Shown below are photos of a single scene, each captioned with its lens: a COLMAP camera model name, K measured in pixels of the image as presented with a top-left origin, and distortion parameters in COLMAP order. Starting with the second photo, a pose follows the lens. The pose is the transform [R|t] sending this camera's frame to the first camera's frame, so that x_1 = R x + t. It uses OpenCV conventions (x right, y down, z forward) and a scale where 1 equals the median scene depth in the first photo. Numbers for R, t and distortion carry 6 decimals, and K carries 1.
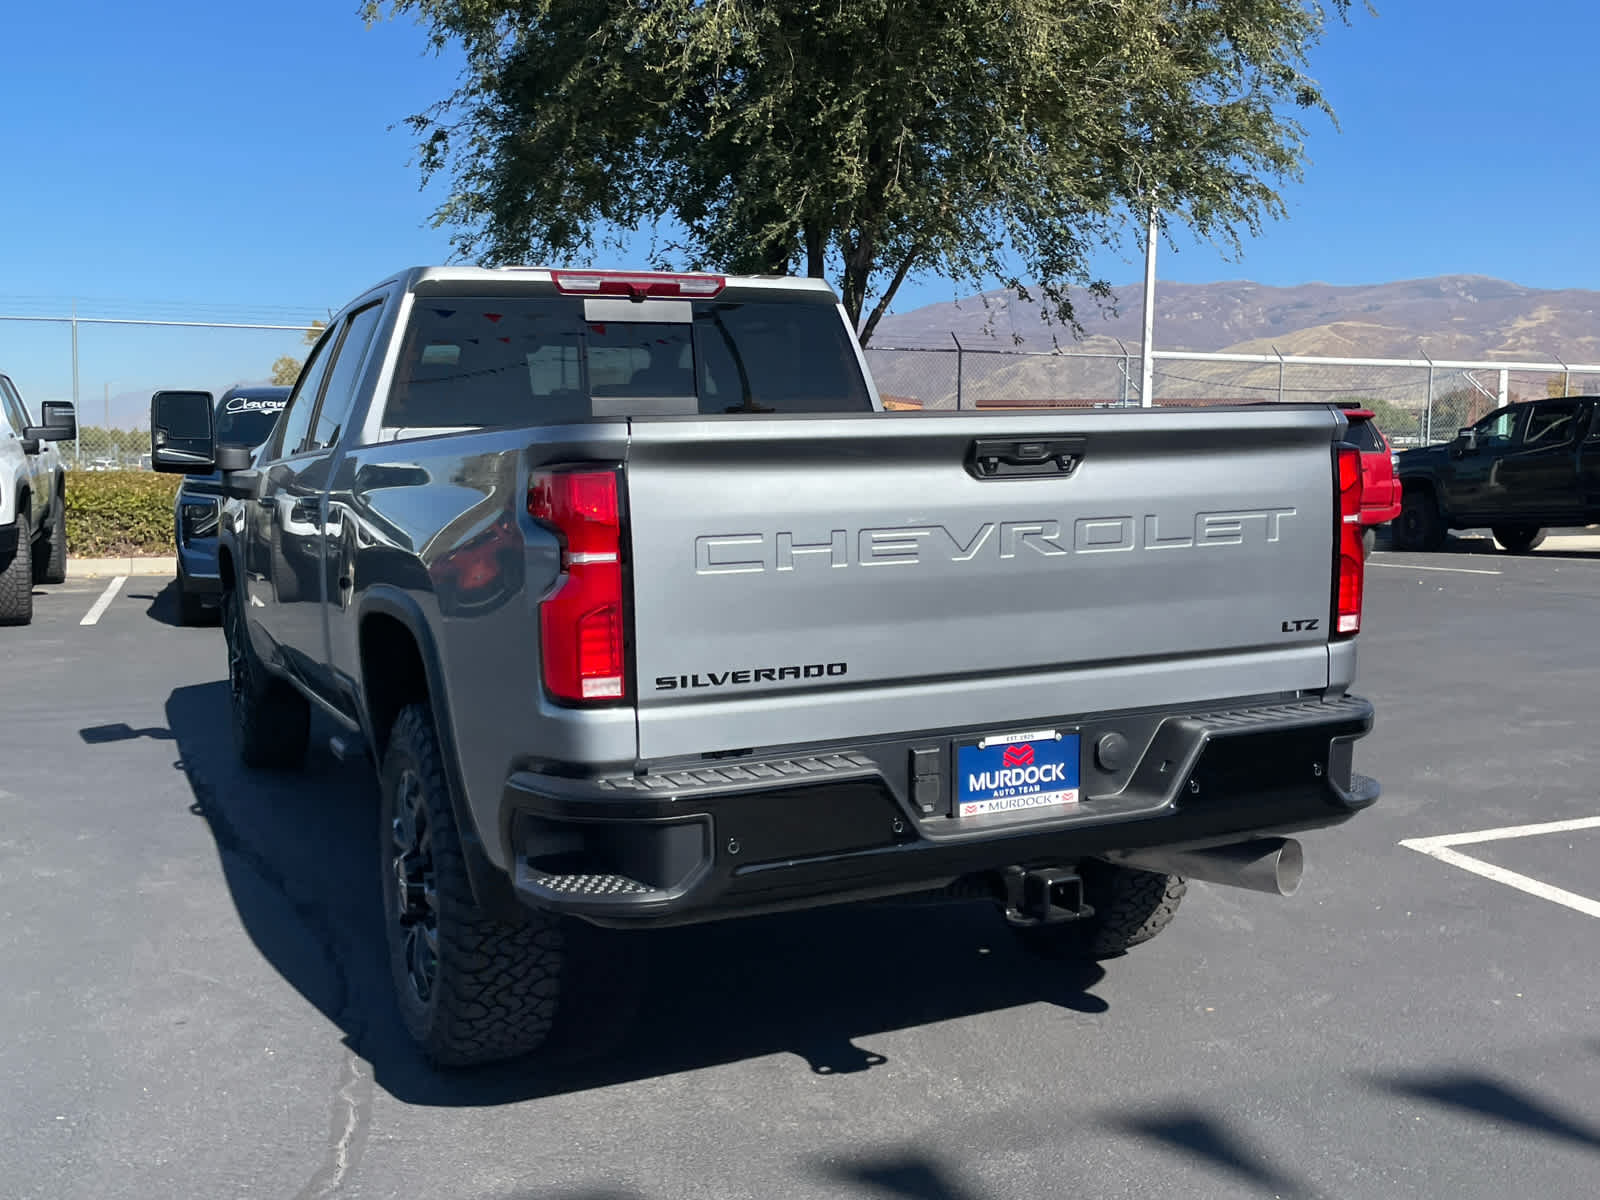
lens RADIAL K [[1630.5, 0, 825.2], [0, 1630.5, 573.7], [0, 0, 1]] dist [0.052772, 0.000000]
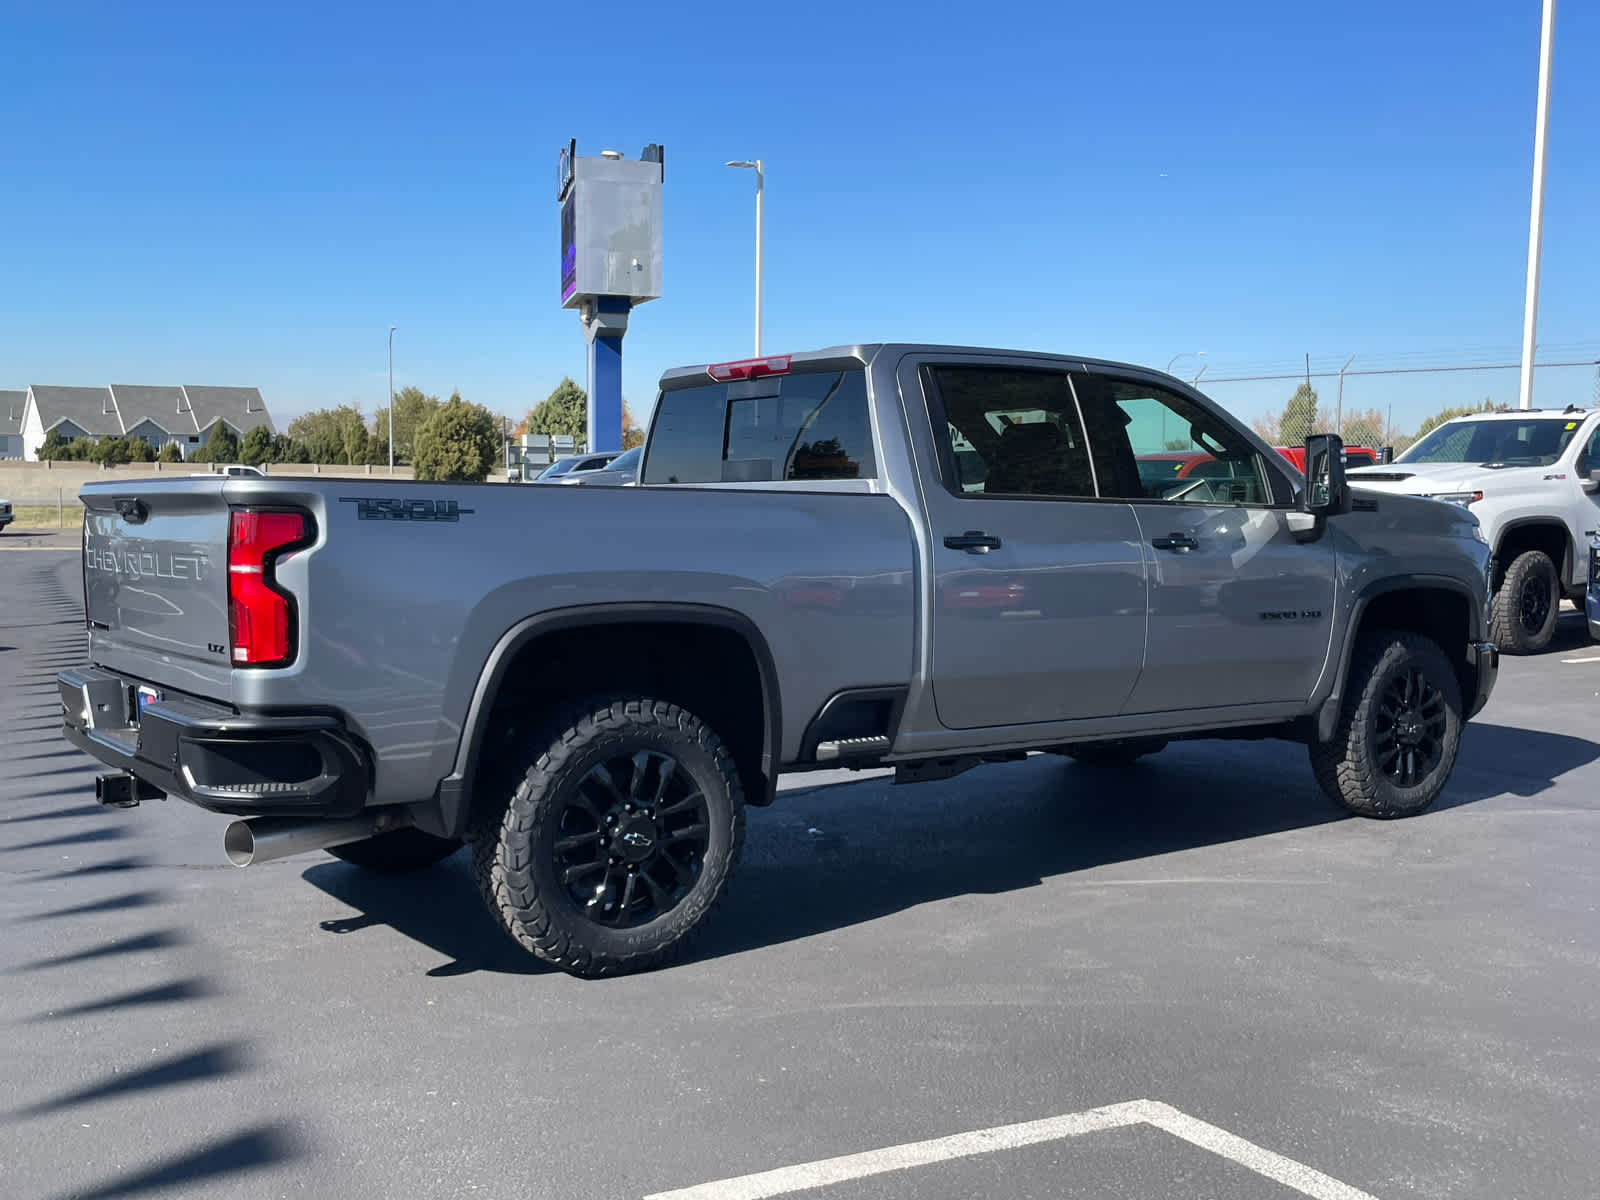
lens RADIAL K [[1630.5, 0, 836.5], [0, 1630.5, 578.9], [0, 0, 1]] dist [0.052772, 0.000000]
pose [[0.206253, 0.065778, -0.976285, 1.597049], [-0.080582, 0.995491, 0.050048, -0.122122], [0.975175, 0.068348, 0.210624, 1.171399]]
